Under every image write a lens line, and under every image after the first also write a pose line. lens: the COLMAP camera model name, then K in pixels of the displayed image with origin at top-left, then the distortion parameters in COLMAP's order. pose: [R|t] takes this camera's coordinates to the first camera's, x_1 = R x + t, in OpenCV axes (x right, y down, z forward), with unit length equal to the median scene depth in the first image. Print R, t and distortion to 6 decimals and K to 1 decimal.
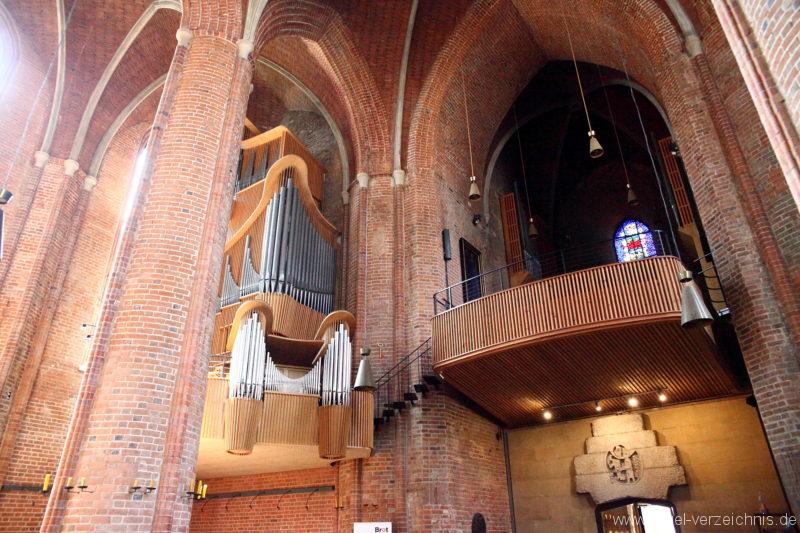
lens RADIAL K [[552.8, 0, 400.0], [0, 552.8, 266.5], [0, 0, 1]] dist [-0.106766, 0.092739]
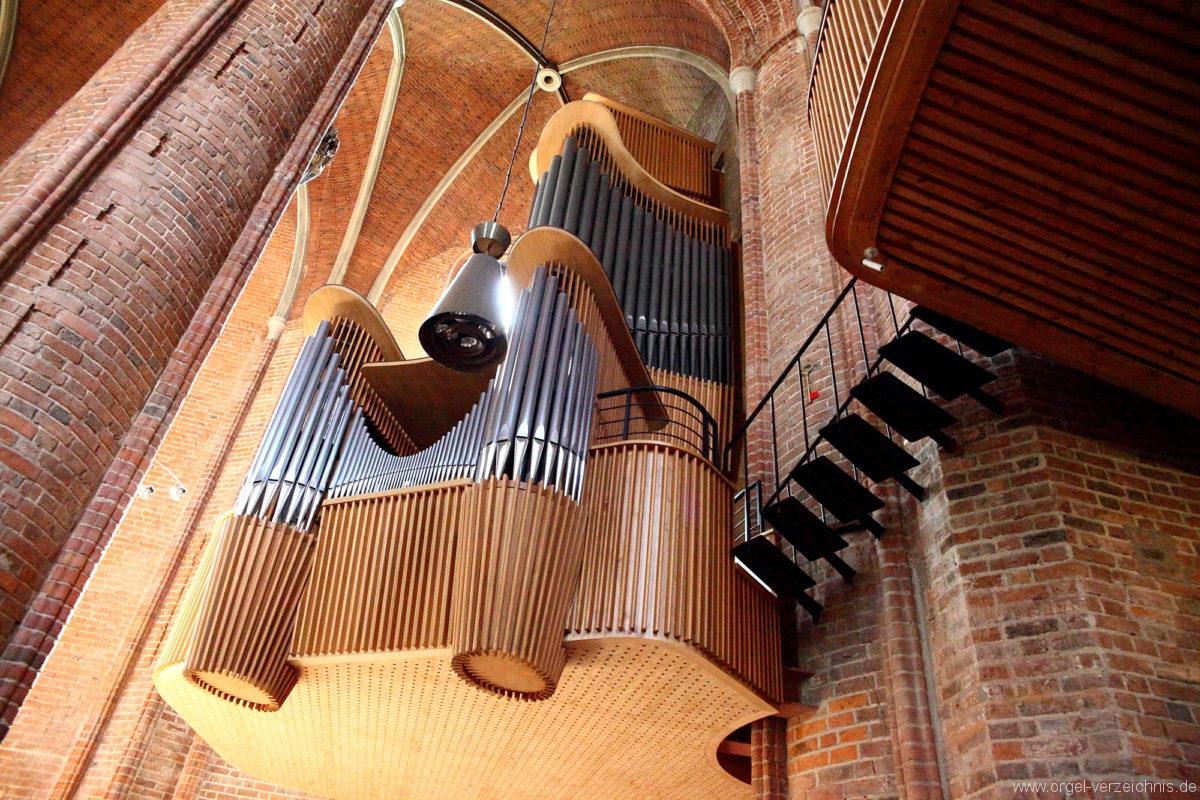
lens RADIAL K [[829.1, 0, 600.0], [0, 829.1, 400.0], [0, 0, 1]] dist [-0.106766, 0.092739]
pose [[0.746625, -0.357781, -0.560842, 0.148818], [0.216486, 0.927845, -0.303706, 0.303661], [0.629035, 0.105340, 0.770207, 0.614668]]
